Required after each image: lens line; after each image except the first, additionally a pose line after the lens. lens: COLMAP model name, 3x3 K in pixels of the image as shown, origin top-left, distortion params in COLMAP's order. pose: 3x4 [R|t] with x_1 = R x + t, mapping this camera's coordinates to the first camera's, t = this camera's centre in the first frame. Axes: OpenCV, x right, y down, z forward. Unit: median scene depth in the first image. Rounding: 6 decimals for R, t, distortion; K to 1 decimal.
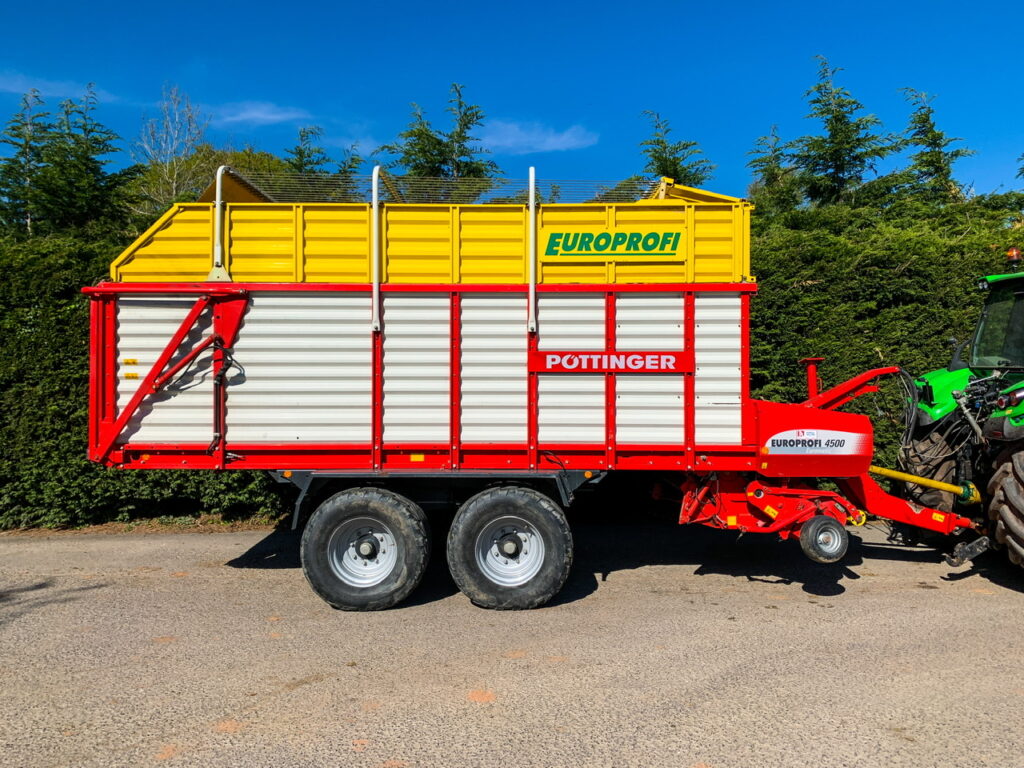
lens RADIAL K [[784.8, 0, 494.1], [0, 784.8, 377.1], [0, 0, 1]] dist [0.088238, -0.001202]
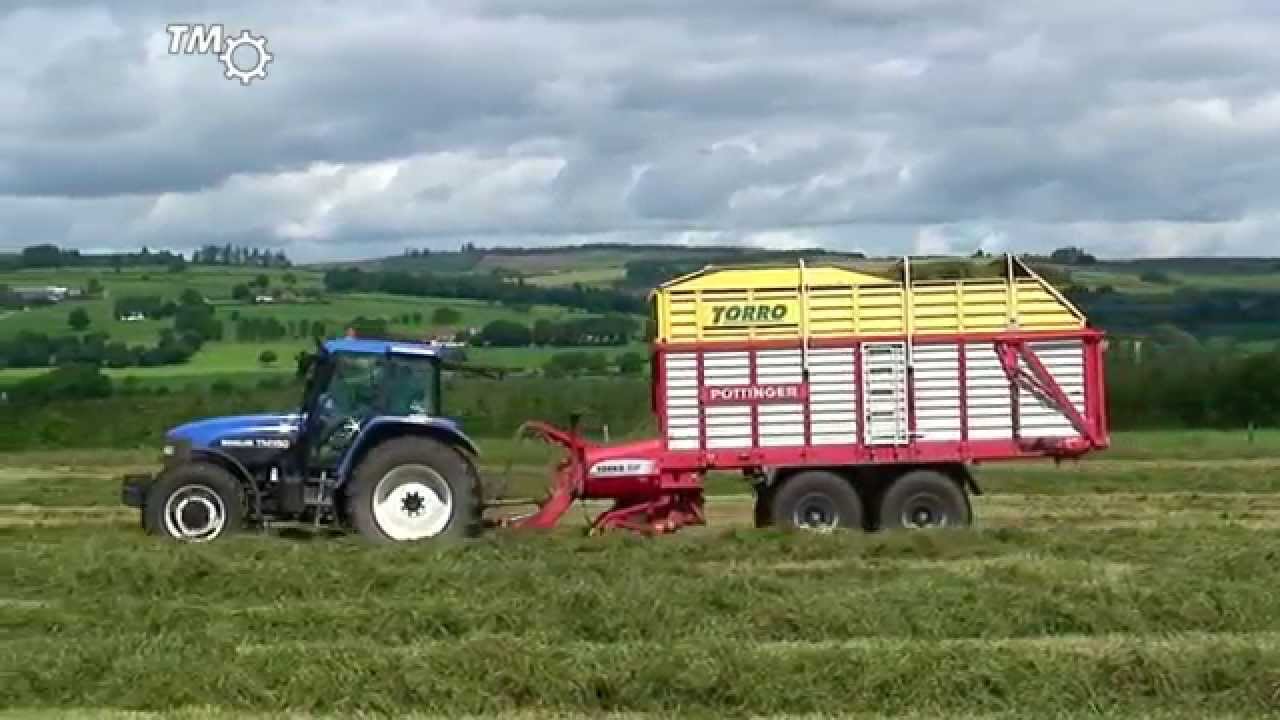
lens RADIAL K [[533.4, 0, 639.5], [0, 533.4, 412.0], [0, 0, 1]] dist [0.000043, 0.000006]
pose [[0.998775, -0.037547, 0.032227, -0.100856], [0.037289, 0.999268, 0.008564, -0.000309], [-0.032525, -0.007351, 0.999444, 0.001600]]
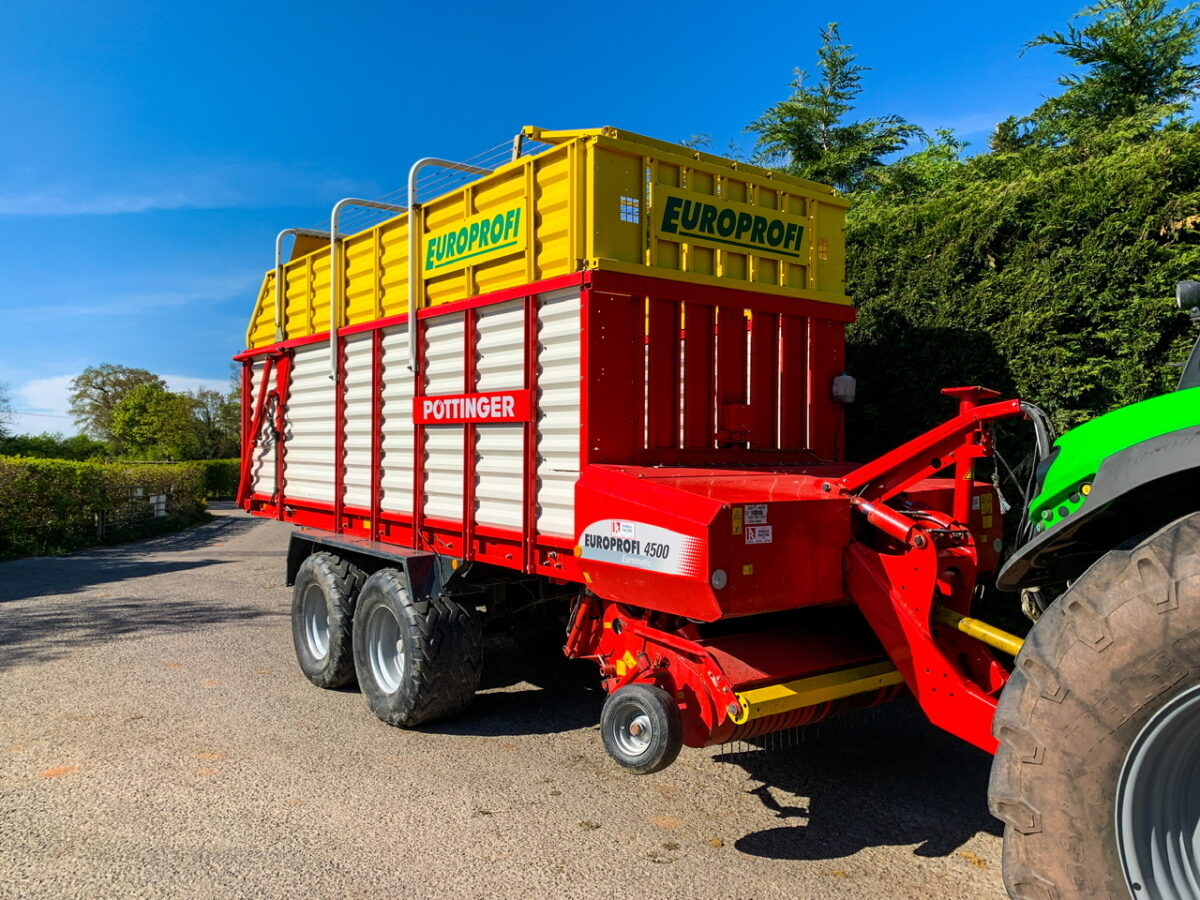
lens RADIAL K [[919.7, 0, 579.0], [0, 919.7, 441.9], [0, 0, 1]] dist [0.088238, -0.001202]
pose [[0.608209, 0.002361, -0.793774, 0.871219], [-0.005418, 0.999985, -0.001177, 0.011560], [0.793759, 0.005016, 0.608212, 0.574544]]
